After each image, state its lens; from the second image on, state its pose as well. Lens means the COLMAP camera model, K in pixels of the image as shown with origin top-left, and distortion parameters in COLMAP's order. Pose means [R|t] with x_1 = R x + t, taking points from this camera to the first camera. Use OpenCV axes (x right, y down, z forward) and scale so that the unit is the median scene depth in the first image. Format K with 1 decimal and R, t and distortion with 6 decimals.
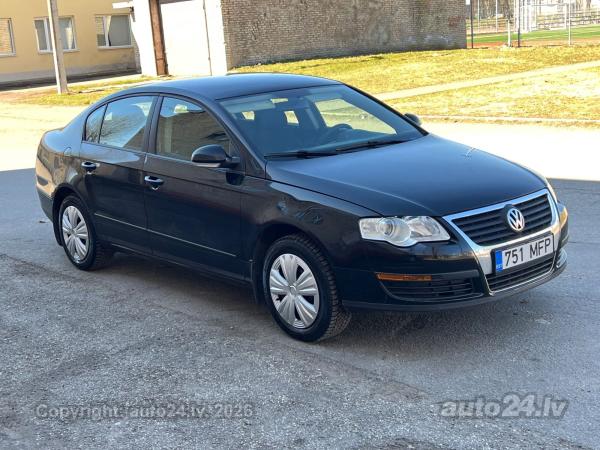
lens RADIAL K [[890.4, 0, 302.2], [0, 890.4, 226.4], [0, 0, 1]] dist [0.207476, -0.696120]
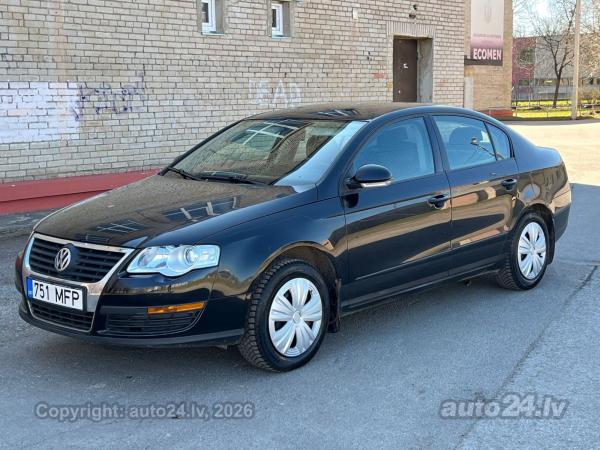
lens RADIAL K [[890.4, 0, 302.2], [0, 890.4, 226.4], [0, 0, 1]] dist [0.207476, -0.696120]
pose [[0.128668, 0.203927, -0.970494, 1.214811], [-0.208703, 0.962280, 0.174531, -0.267370], [0.969478, 0.180088, 0.166375, 1.085018]]
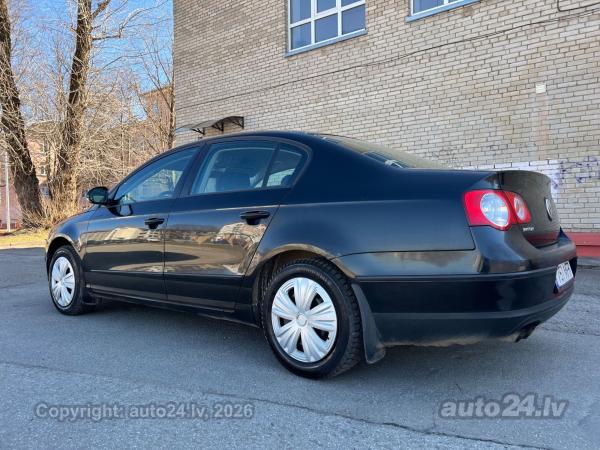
lens RADIAL K [[451.8, 0, 301.6], [0, 451.8, 224.2], [0, 0, 1]] dist [0.049887, -0.051042]
pose [[-0.978568, 0.078996, -0.190171, -0.025949], [0.032763, 0.971456, 0.234947, -0.269846], [0.203303, 0.223681, -0.953223, 2.119632]]
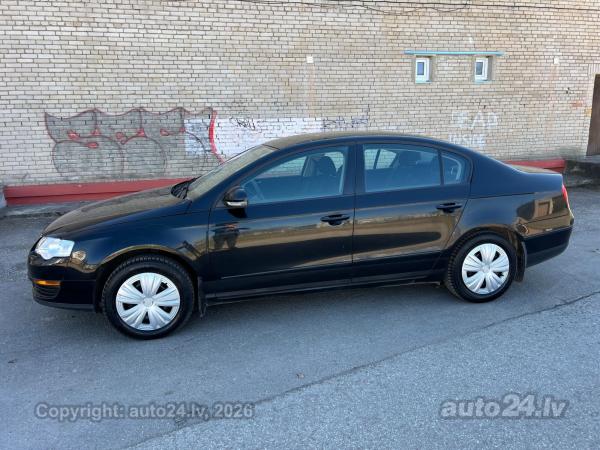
lens RADIAL K [[451.8, 0, 301.6], [0, 451.8, 224.2], [0, 0, 1]] dist [0.049887, -0.051042]
pose [[-0.475089, 0.257310, -0.841476, 0.682275], [-0.136417, 0.923191, 0.359317, -0.365961], [0.869299, 0.285500, -0.403496, 1.694474]]
